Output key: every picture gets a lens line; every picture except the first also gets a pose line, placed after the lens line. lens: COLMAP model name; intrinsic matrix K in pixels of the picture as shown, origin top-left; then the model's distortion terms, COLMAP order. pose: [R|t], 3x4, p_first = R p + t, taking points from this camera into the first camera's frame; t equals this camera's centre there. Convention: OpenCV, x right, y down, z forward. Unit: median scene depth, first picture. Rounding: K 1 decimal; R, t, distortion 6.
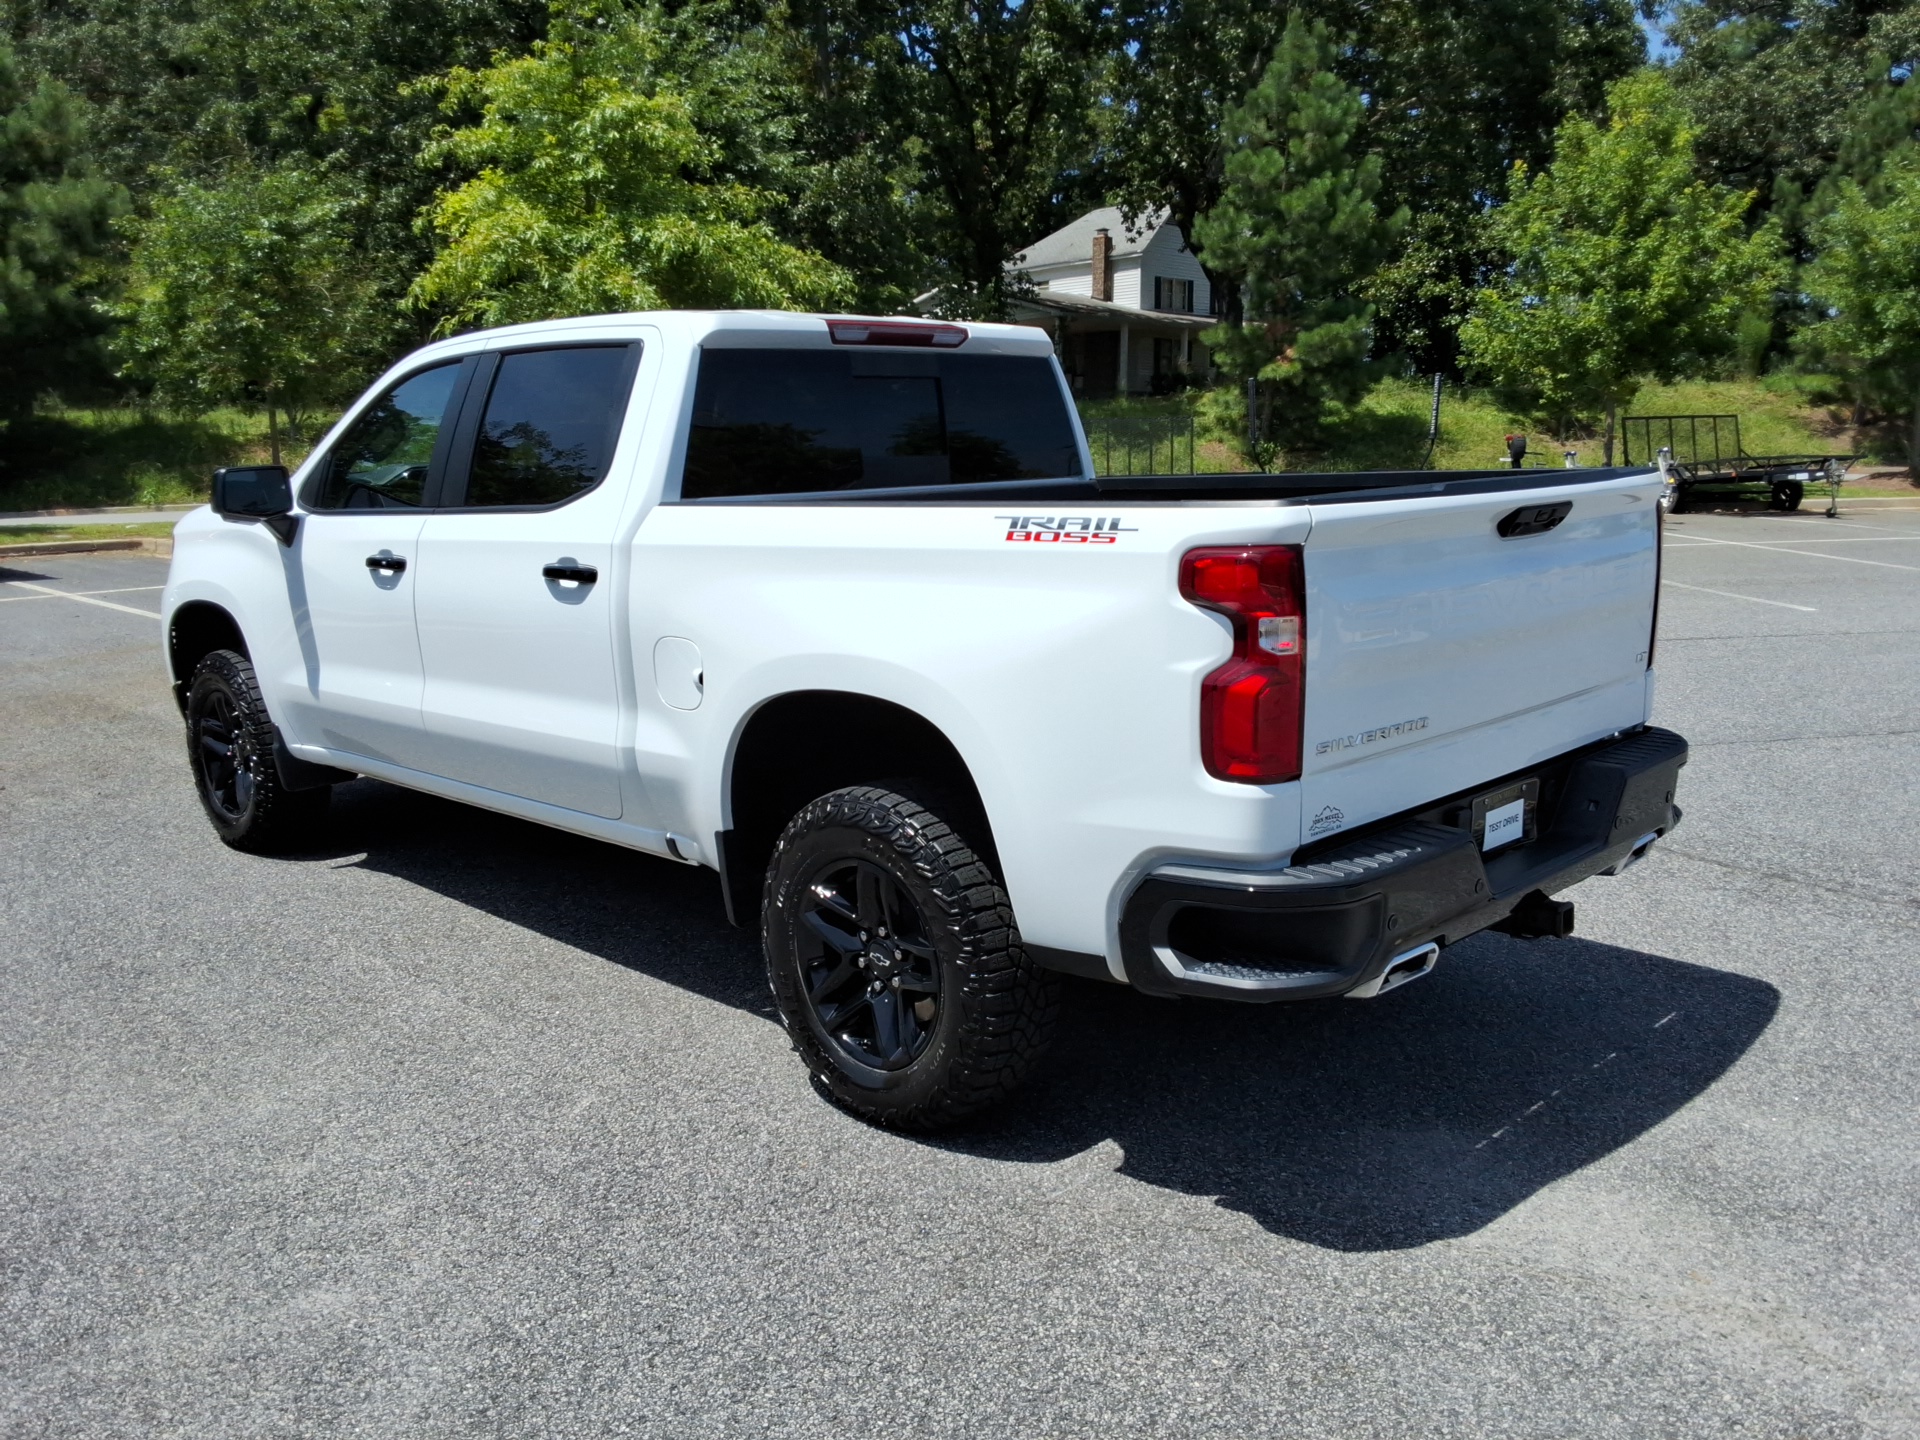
lens RADIAL K [[1545.5, 0, 961.2], [0, 1545.5, 720.8], [0, 0, 1]] dist [0.097597, -0.147639]
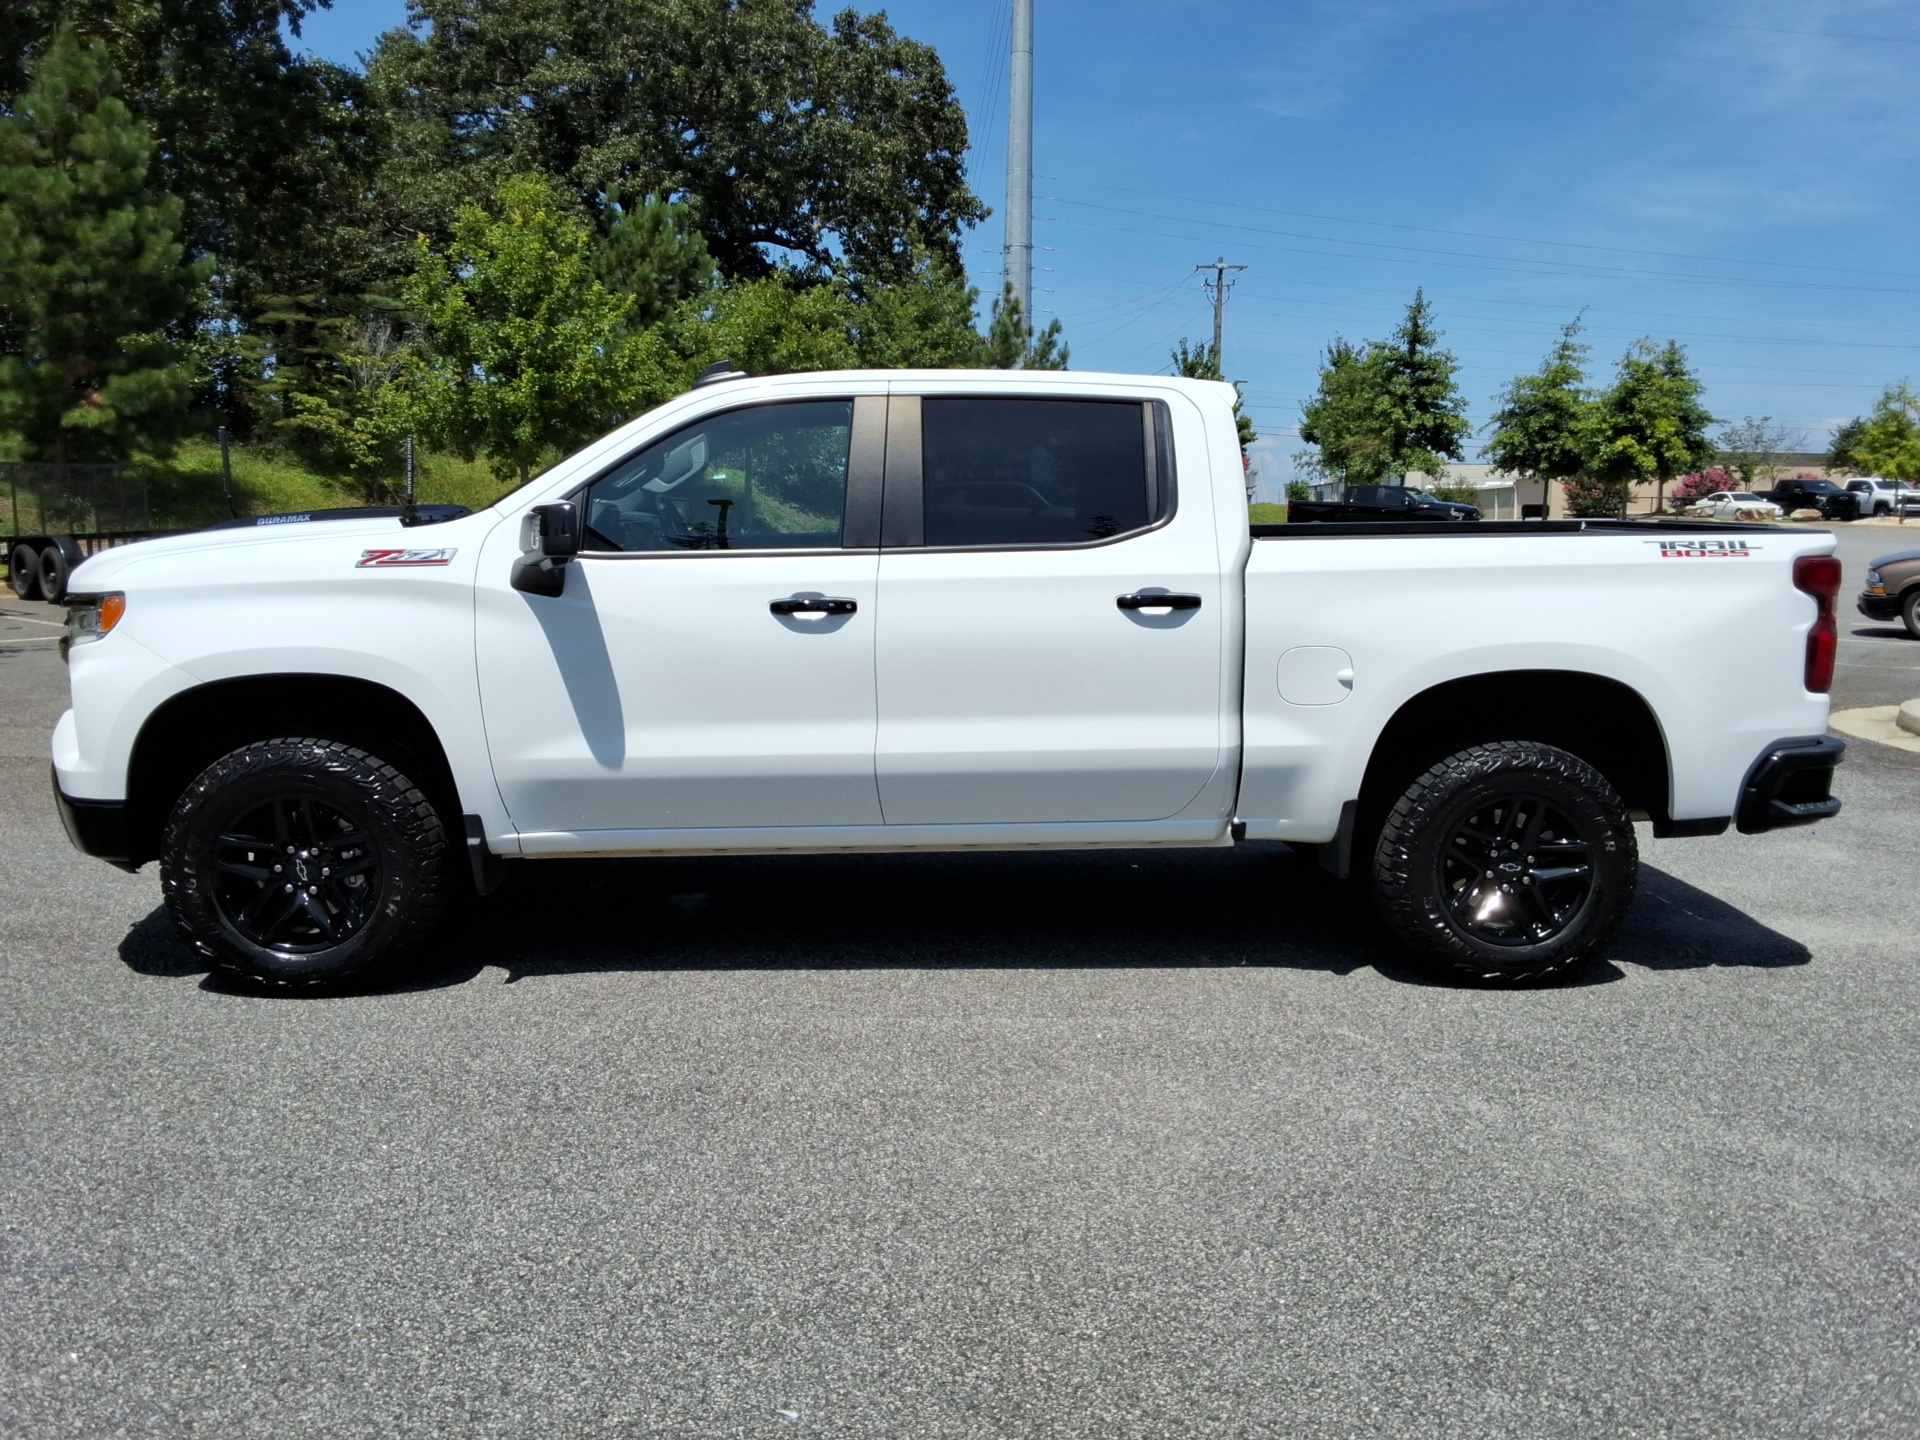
lens RADIAL K [[1569.4, 0, 963.9], [0, 1569.4, 707.4], [0, 0, 1]] dist [0.136748, -0.213533]
pose [[0.665677, -0.072042, 0.742754, -0.233224], [0.111471, 0.993761, -0.003516, -0.005761], [-0.737867, 0.085136, 0.669555, 0.066747]]
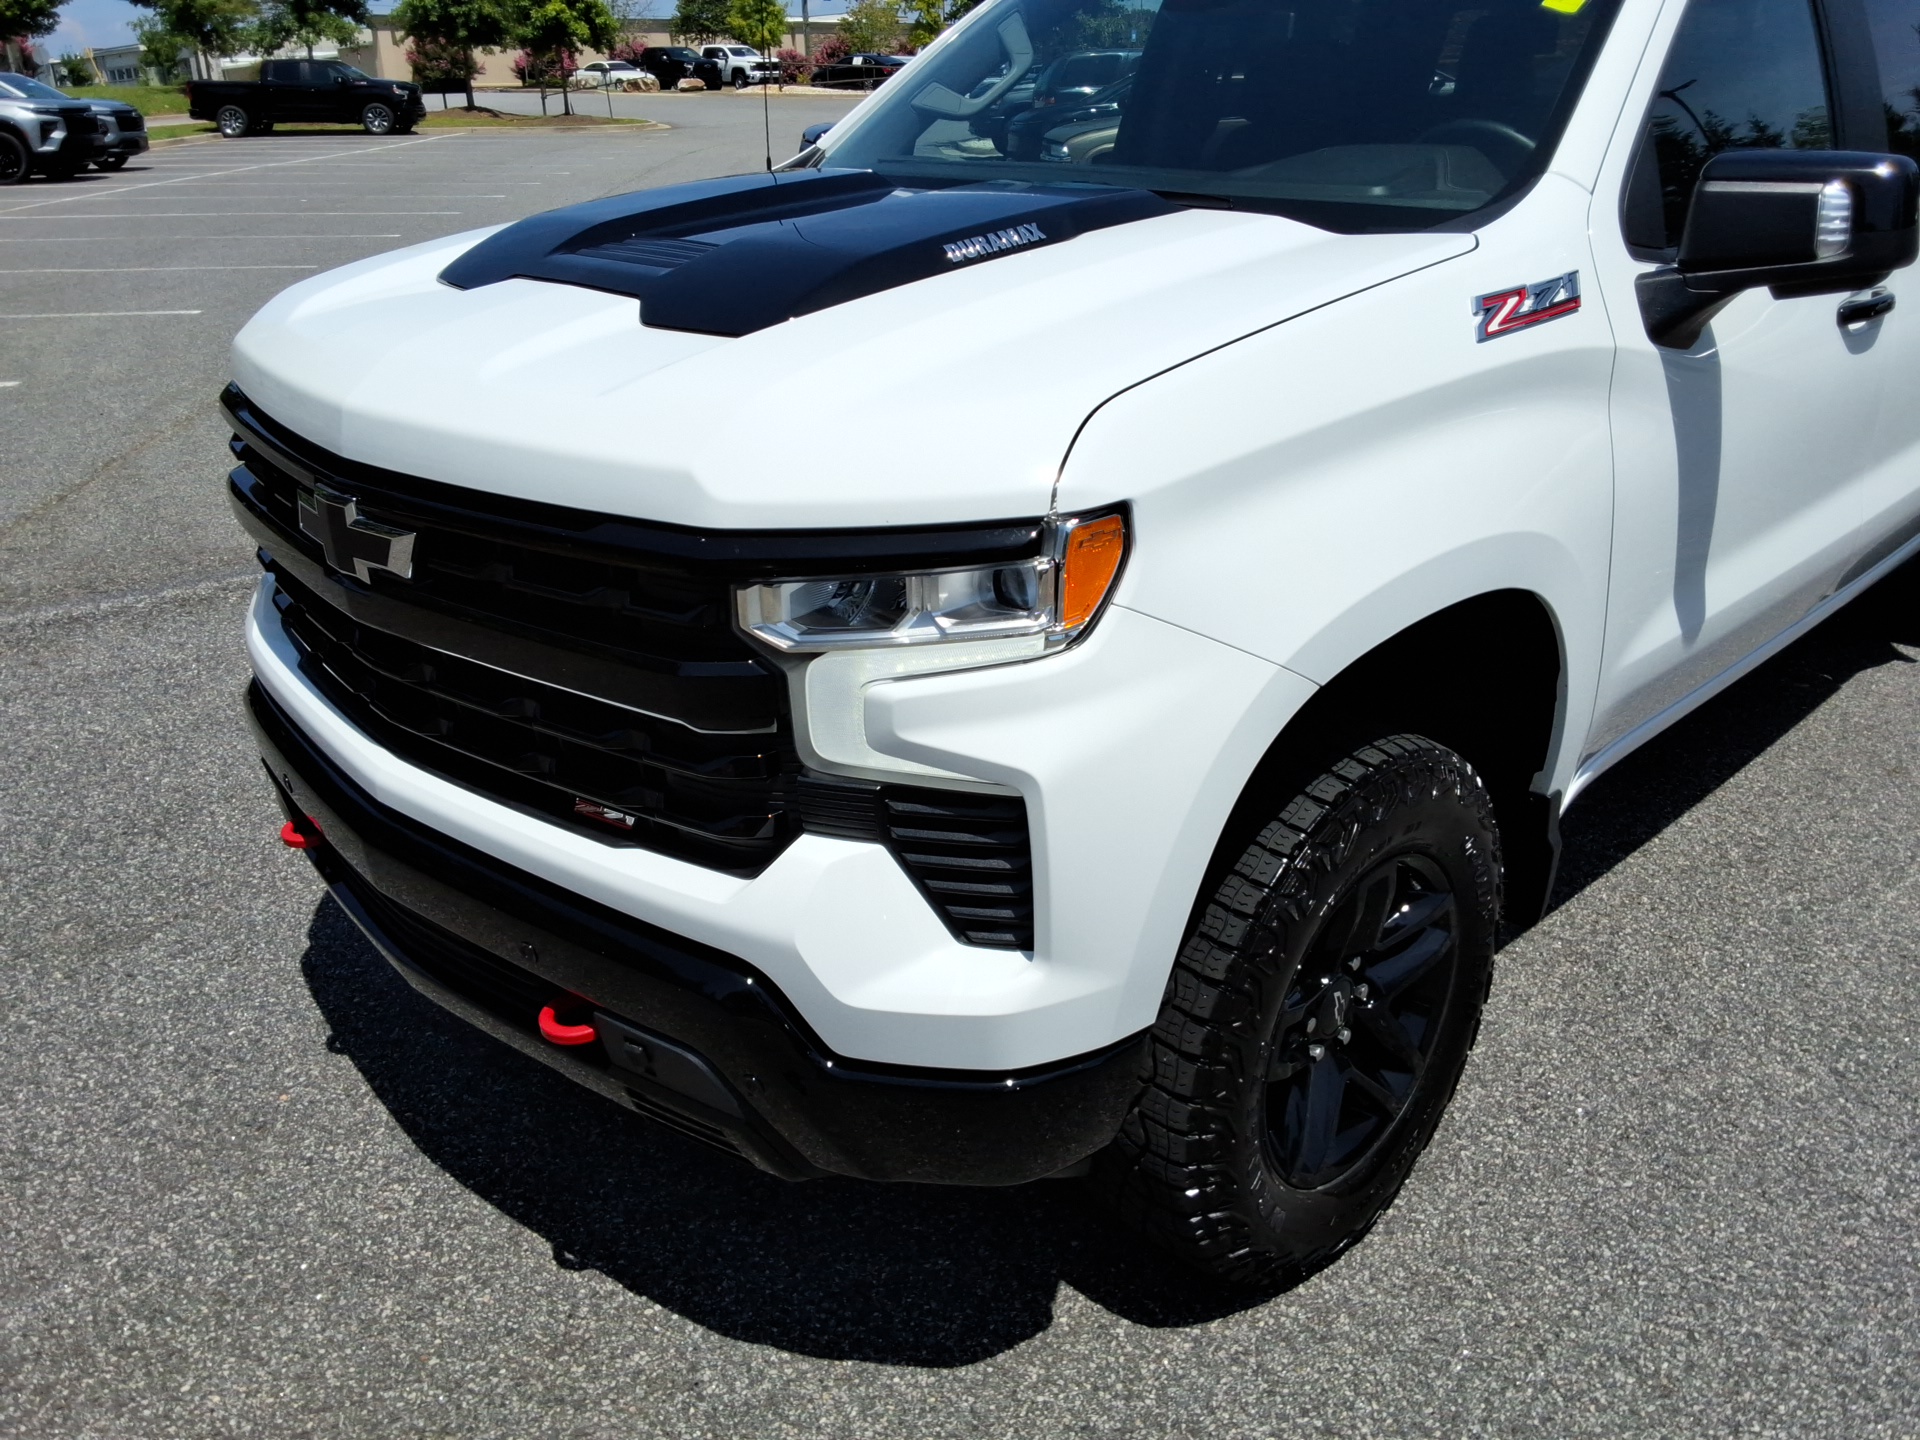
lens RADIAL K [[1573.9, 0, 967.3], [0, 1573.9, 717.4], [0, 0, 1]] dist [0.024939, -0.055287]
pose [[-0.009381, -0.364330, 0.931223, -0.219419], [0.192523, 0.913183, 0.359211, -0.053376], [-0.981248, 0.182651, 0.061575, 0.299270]]
